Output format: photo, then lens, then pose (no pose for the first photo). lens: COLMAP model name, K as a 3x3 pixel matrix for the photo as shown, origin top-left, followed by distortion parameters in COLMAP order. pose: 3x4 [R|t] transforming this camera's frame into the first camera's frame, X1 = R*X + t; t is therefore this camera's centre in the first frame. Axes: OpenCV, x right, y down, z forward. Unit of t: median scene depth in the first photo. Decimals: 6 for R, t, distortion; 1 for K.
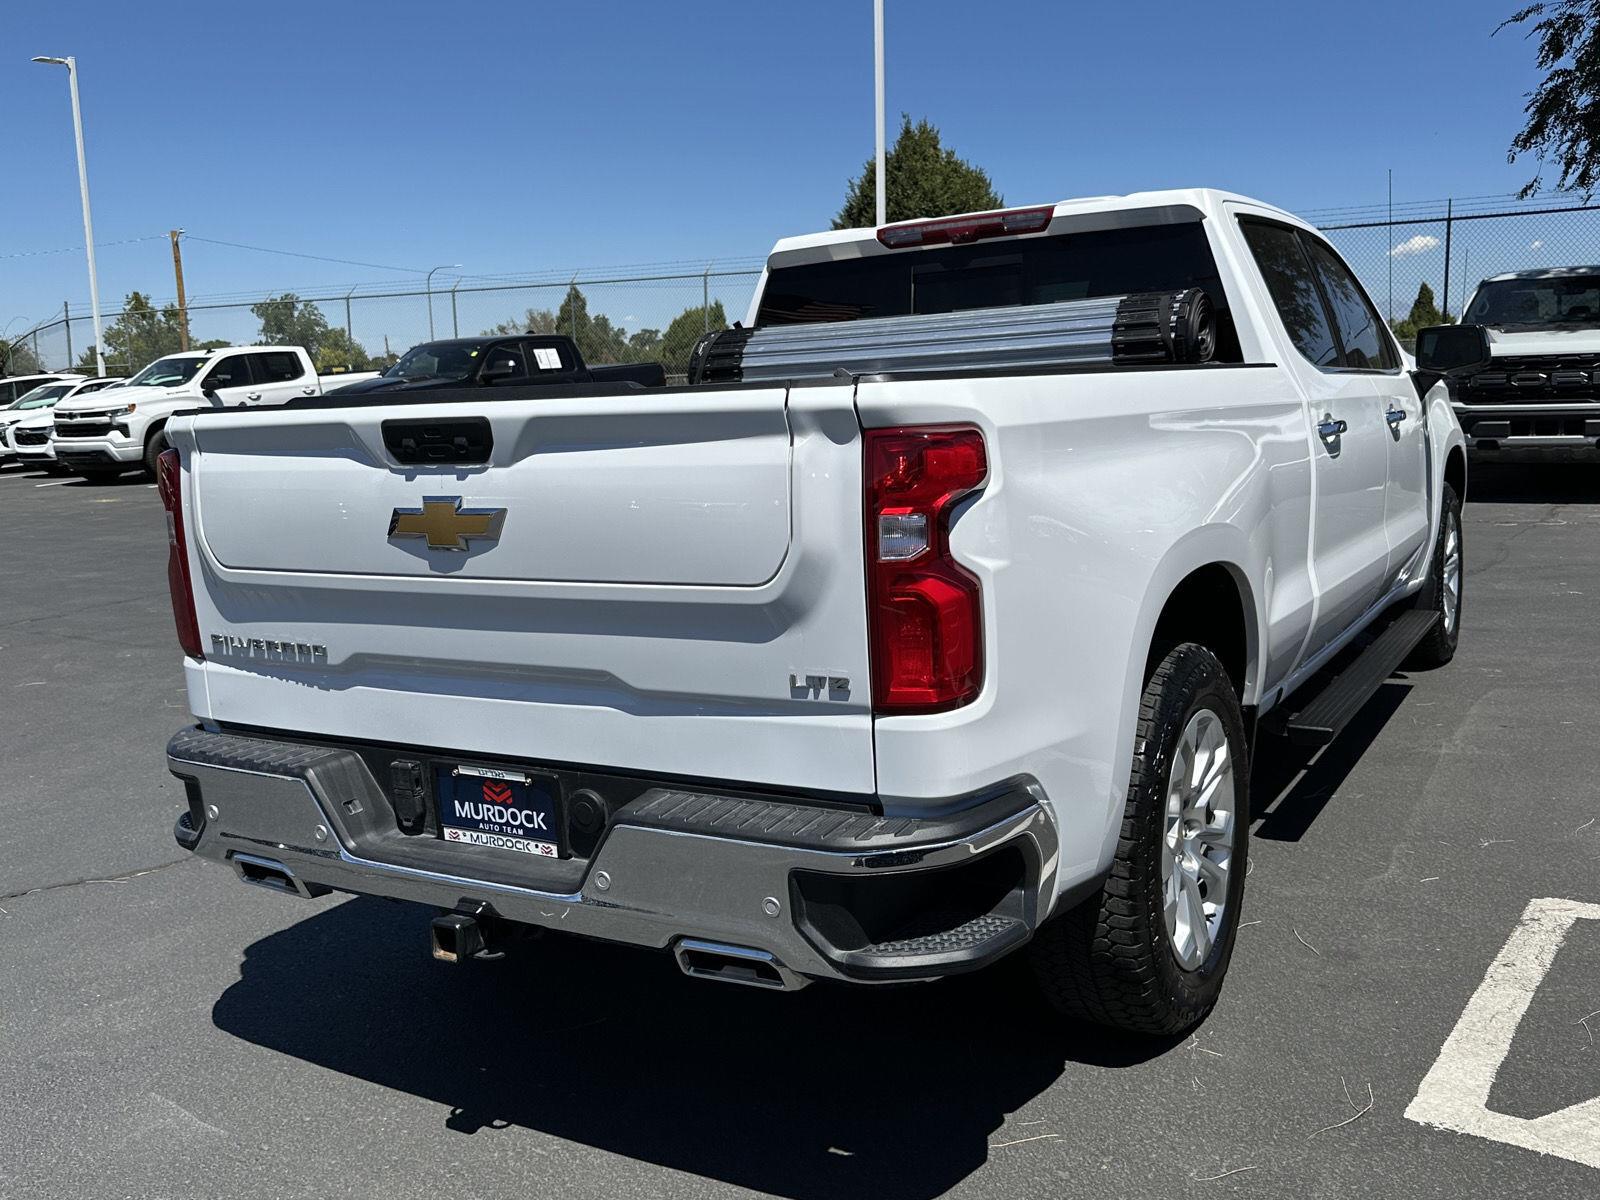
lens RADIAL K [[1417.0, 0, 805.0], [0, 1417.0, 587.4], [0, 0, 1]] dist [0.117229, -0.201957]
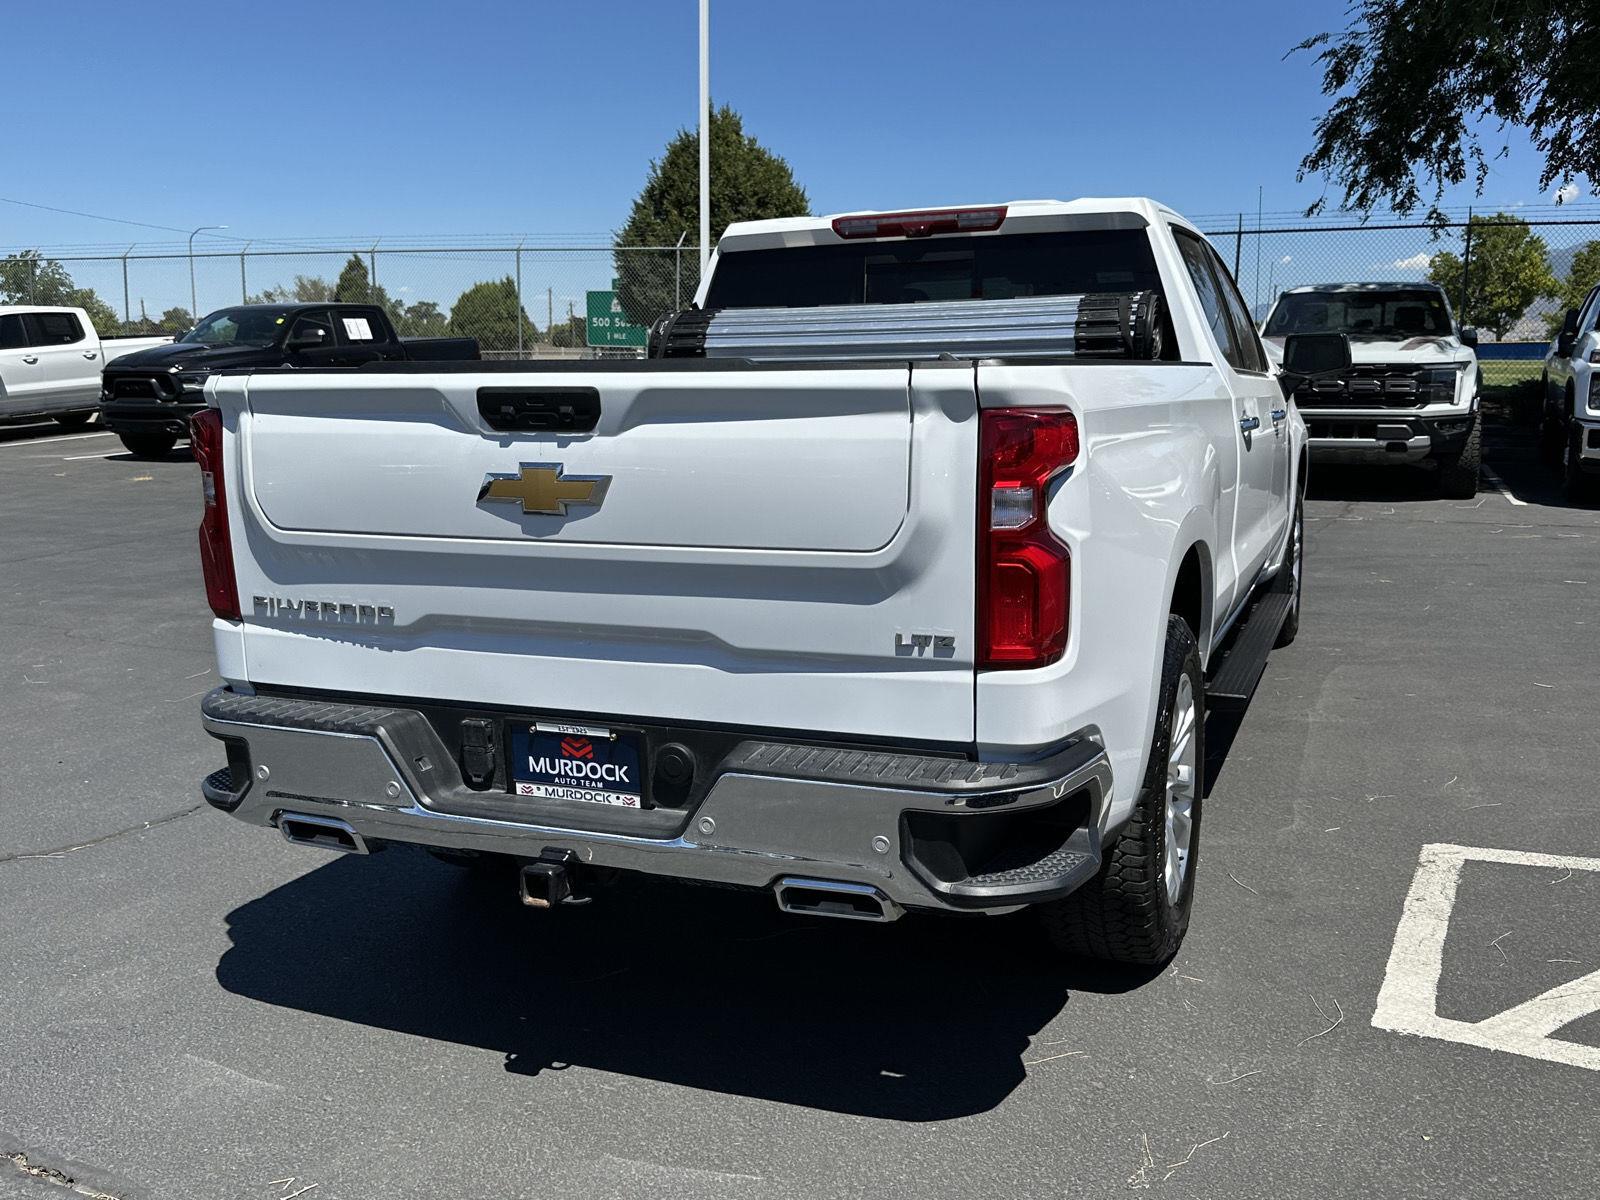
lens RADIAL K [[1412.6, 0, 813.5], [0, 1412.6, 608.9], [0, 0, 1]] dist [0.161719, -0.342397]
pose [[0.987781, 0.008621, 0.155607, -0.201139], [-0.012317, 0.999664, 0.022803, 0.015329], [-0.155359, -0.024441, 0.987556, -0.053410]]
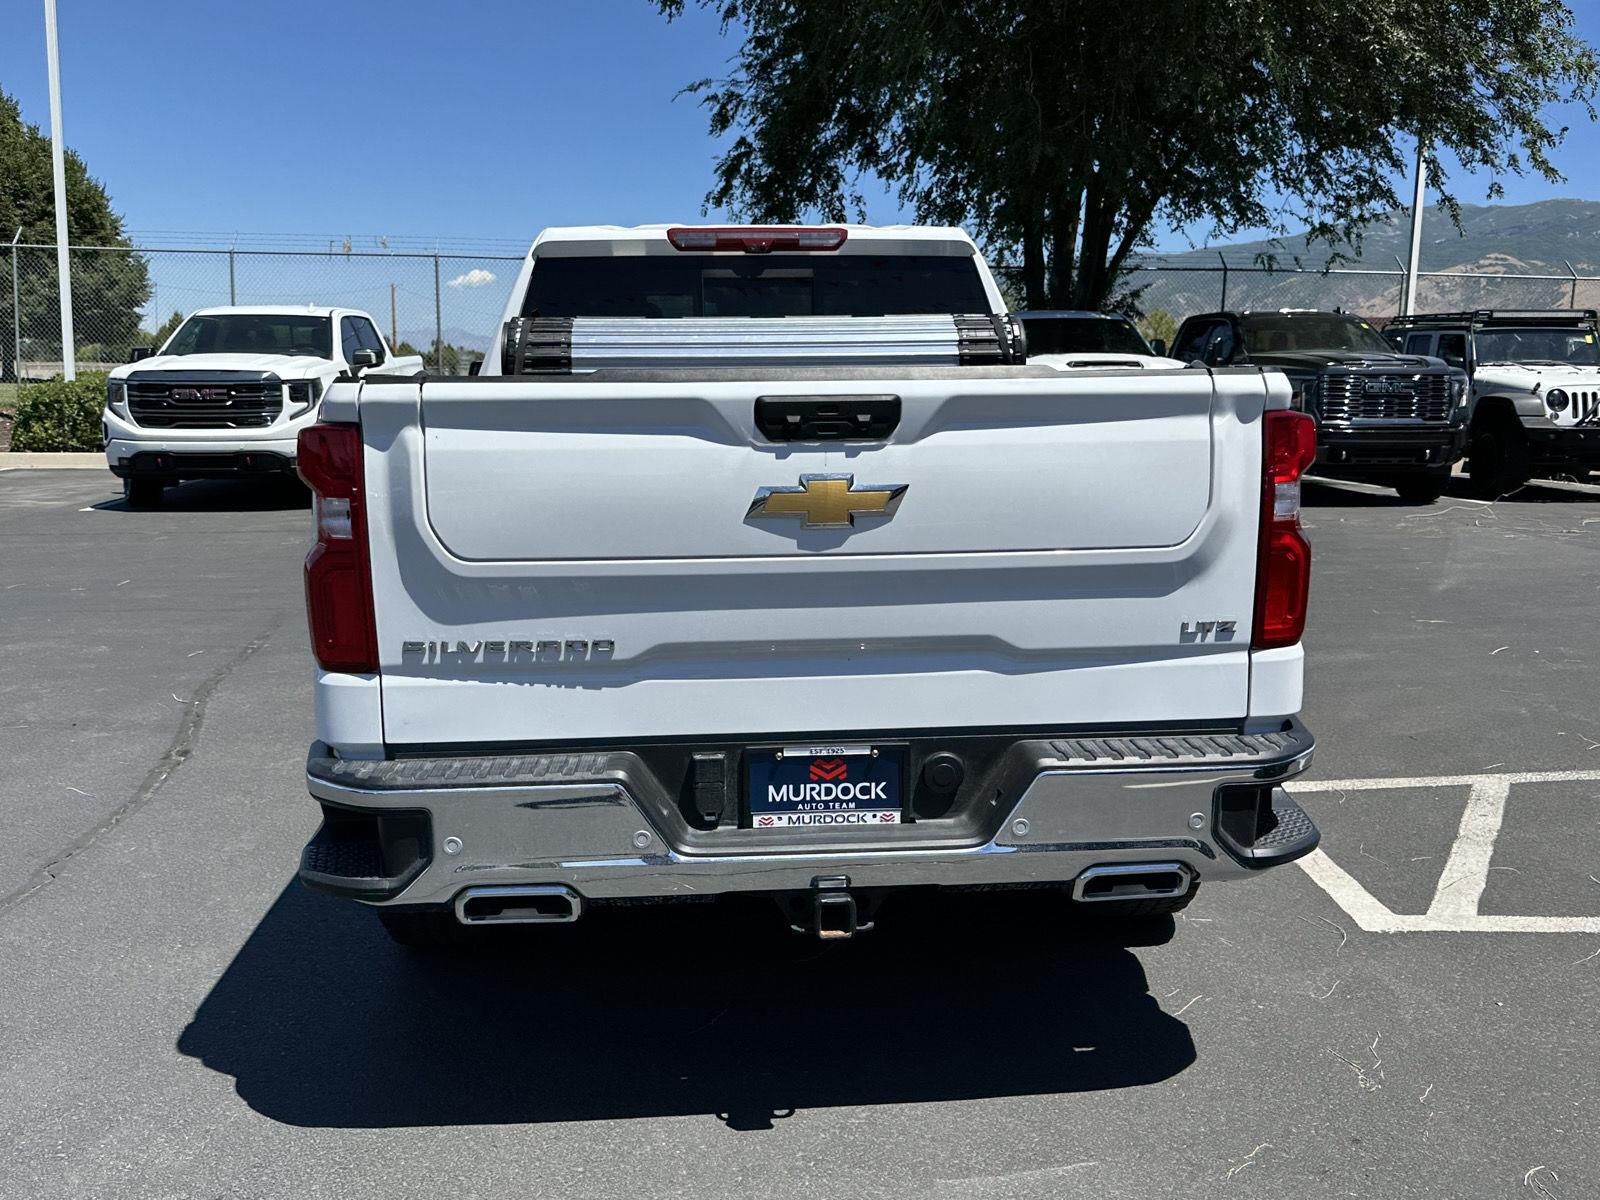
lens RADIAL K [[1408.6, 0, 812.8], [0, 1408.6, 596.0], [0, 0, 1]] dist [0.164429, -0.326070]
pose [[0.810804, -0.047270, 0.583406, -0.776721], [0.051110, 0.998644, 0.009883, 0.010477], [-0.583082, 0.021805, 0.812121, 0.187924]]
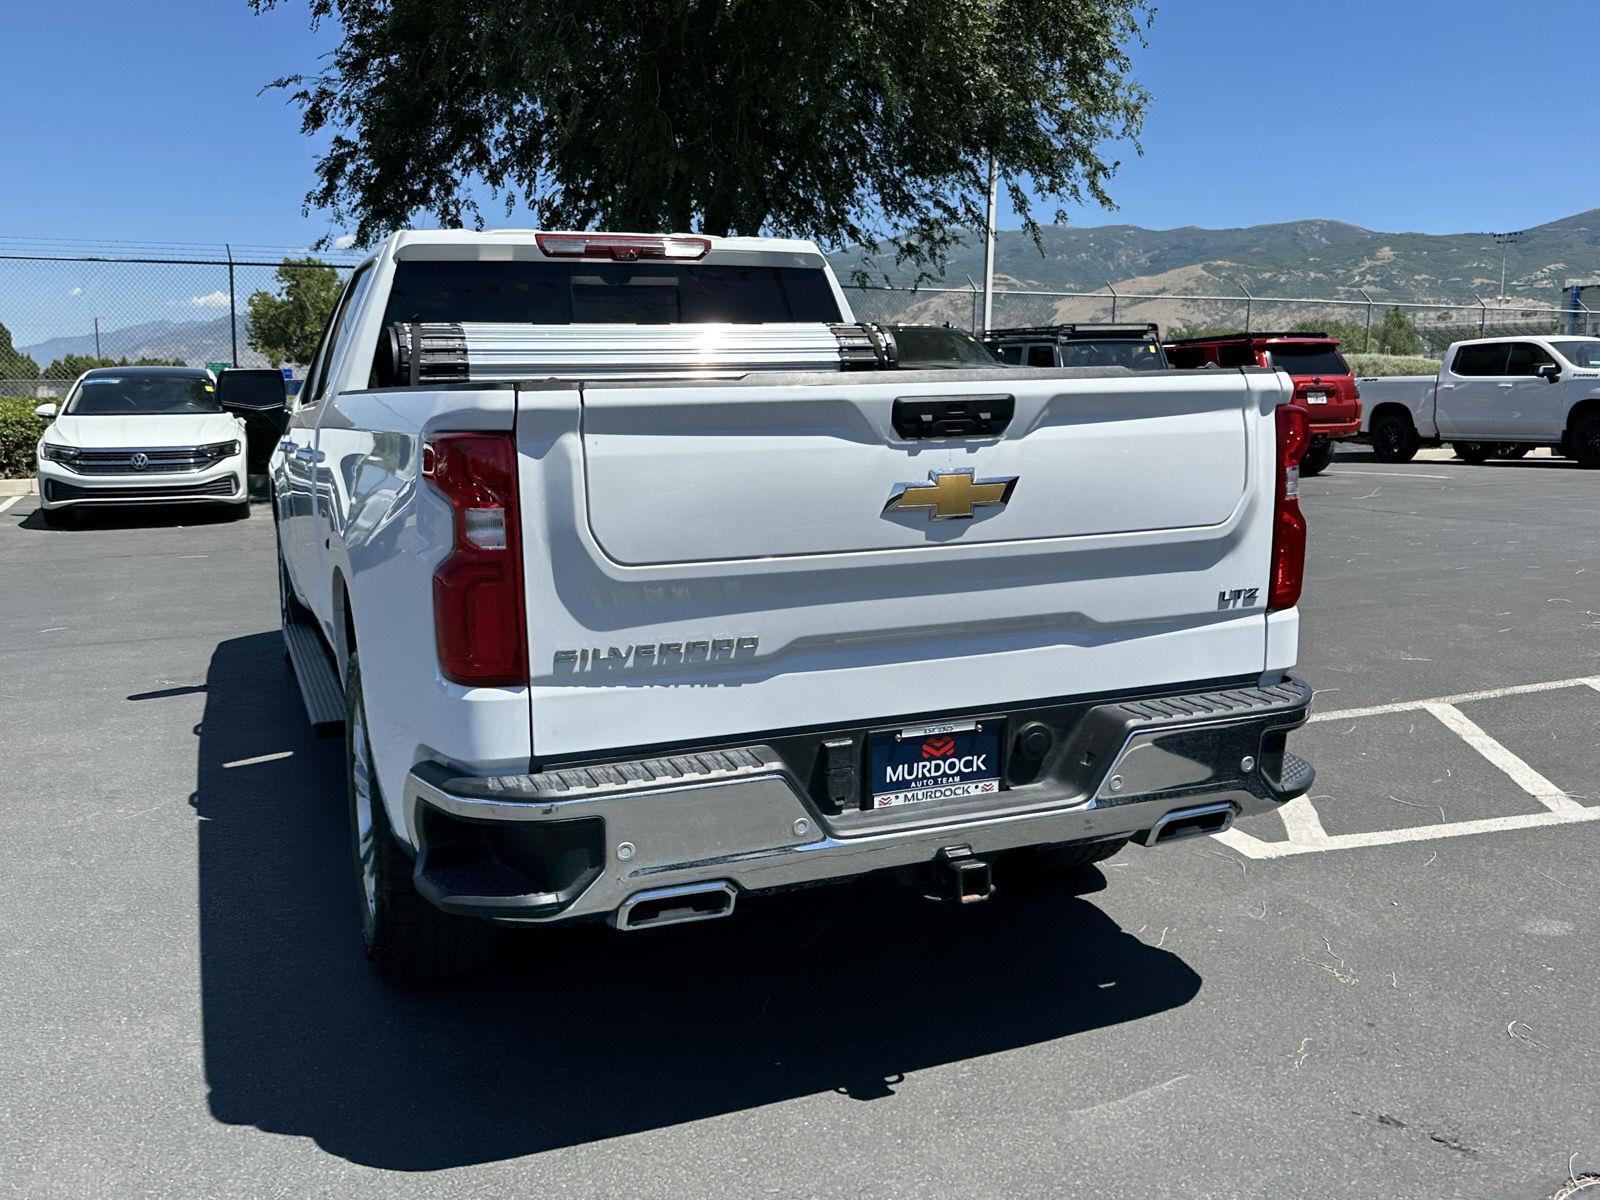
lens RADIAL K [[1406.5, 0, 812.0], [0, 1406.5, 587.7], [0, 0, 1]] dist [0.168195, -0.336250]
pose [[0.598217, -0.077497, 0.797578, -1.076479], [0.101600, 0.994615, 0.020438, -0.006636], [-0.794867, 0.068808, 0.602870, 0.414579]]
